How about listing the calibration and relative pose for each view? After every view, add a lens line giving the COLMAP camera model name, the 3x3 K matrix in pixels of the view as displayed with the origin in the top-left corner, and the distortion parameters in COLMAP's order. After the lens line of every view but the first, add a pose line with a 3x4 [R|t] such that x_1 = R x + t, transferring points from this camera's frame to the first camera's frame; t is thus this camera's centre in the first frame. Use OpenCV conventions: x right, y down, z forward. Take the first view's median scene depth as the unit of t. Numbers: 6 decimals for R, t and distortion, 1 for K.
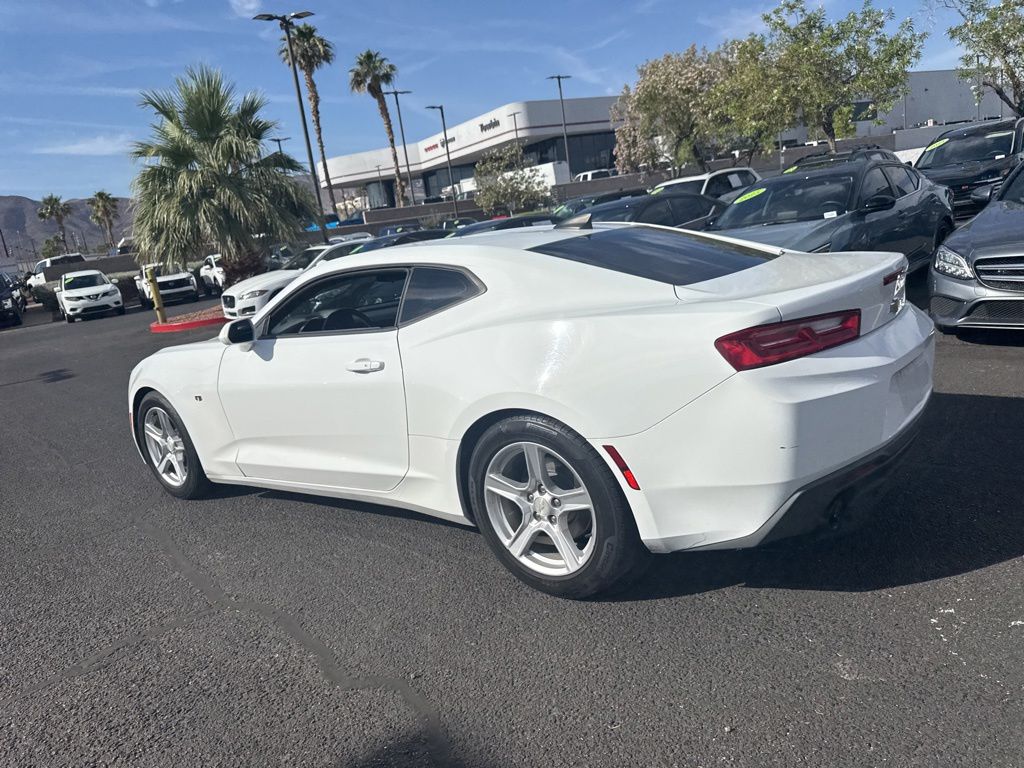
lens RADIAL K [[738.9, 0, 509.2], [0, 738.9, 383.8], [0, 0, 1]] dist [0.011072, -0.012815]
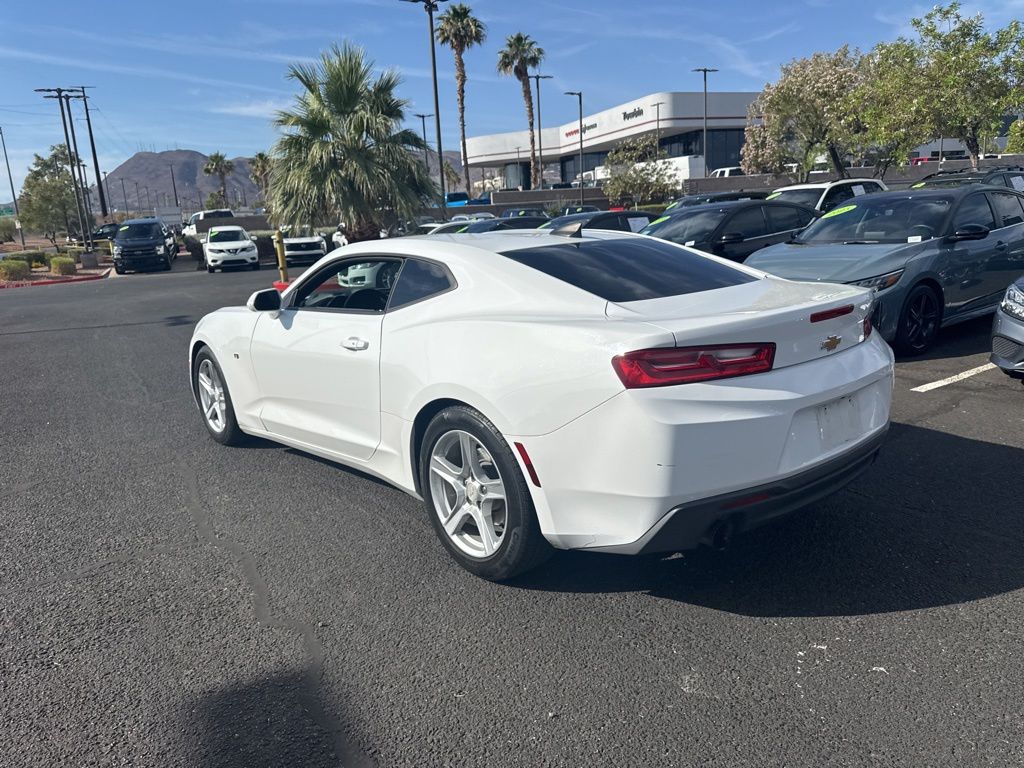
lens RADIAL K [[739.7, 0, 520.5], [0, 739.7, 374.2], [0, 0, 1]] dist [0.025390, -0.030657]
pose [[0.982388, 0.115994, -0.146493, 0.039324], [-0.115102, 0.993247, 0.014583, -0.004471], [0.147195, 0.002535, 0.989104, -0.009618]]
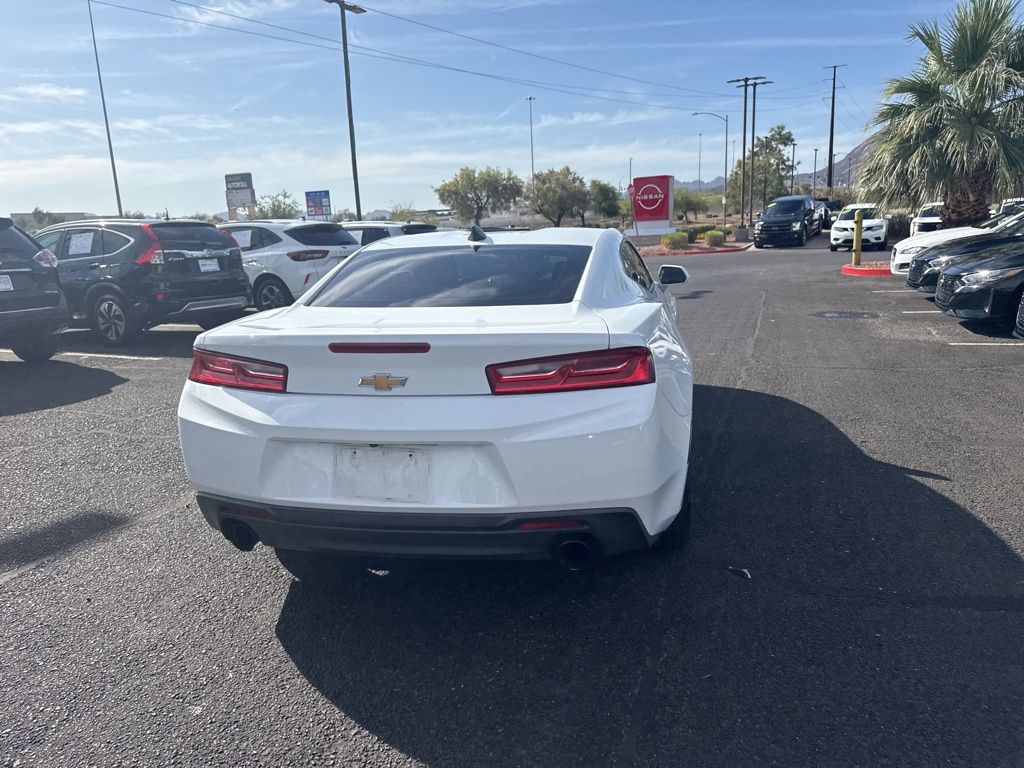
lens RADIAL K [[733.0, 0, 514.4], [0, 733.0, 388.5], [0, 0, 1]] dist [0.042510, -0.051656]
pose [[0.462626, 0.301990, -0.833534, 0.202352], [-0.213494, 0.950476, 0.225866, -0.050451], [0.860464, 0.073463, 0.504188, 0.107779]]
